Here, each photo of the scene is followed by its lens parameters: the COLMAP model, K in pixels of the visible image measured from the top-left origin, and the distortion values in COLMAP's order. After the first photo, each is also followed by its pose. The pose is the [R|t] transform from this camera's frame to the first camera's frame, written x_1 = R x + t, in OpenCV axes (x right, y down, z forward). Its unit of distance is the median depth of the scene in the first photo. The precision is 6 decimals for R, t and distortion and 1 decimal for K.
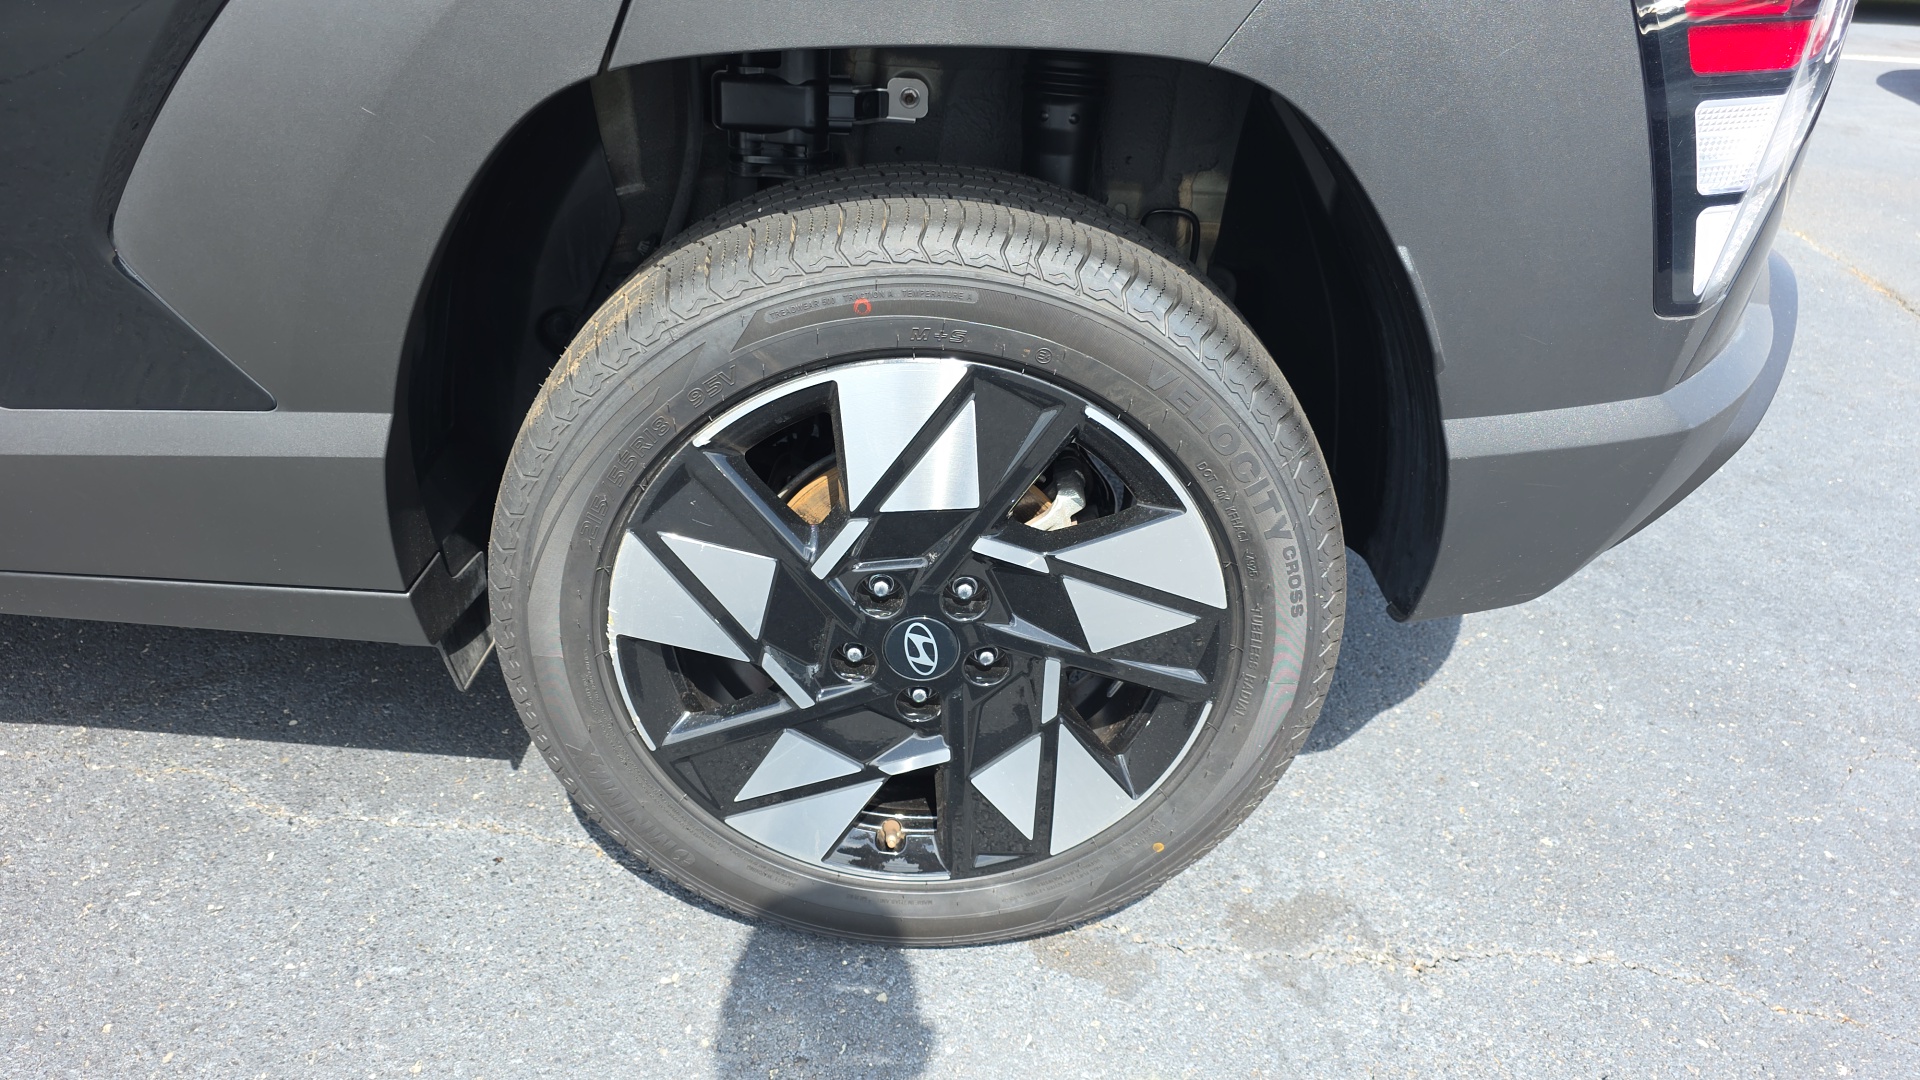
lens RADIAL K [[1311.3, 0, 993.2], [0, 1311.3, 606.9], [0, 0, 1]] dist [0.054072, -0.063718]
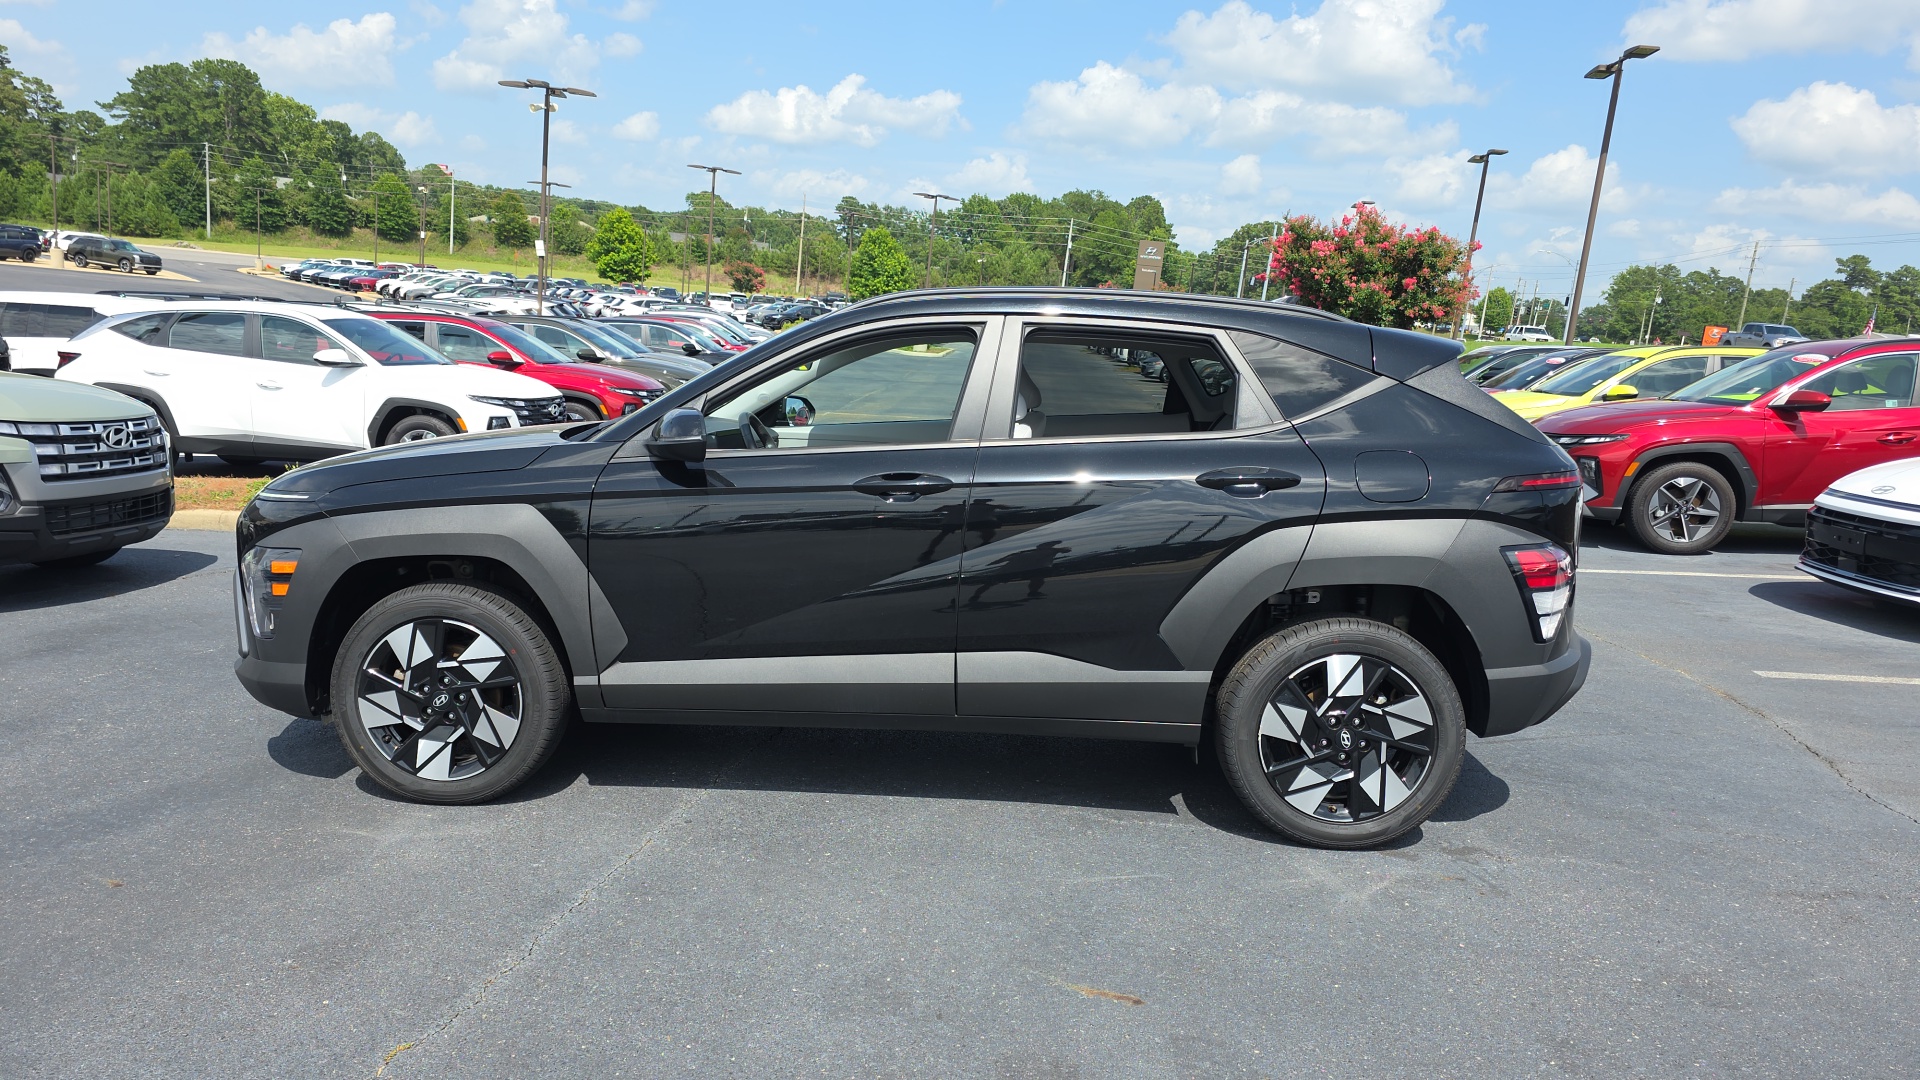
lens RADIAL K [[1311.3, 0, 948.2], [0, 1311.3, 546.3], [0, 0, 1]] dist [0.054072, -0.063718]
pose [[0.998400, -0.020513, -0.052688, -0.946316], [-0.003026, 0.911142, -0.412082, 1.048038], [0.056459, 0.411582, 0.909622, -2.566587]]
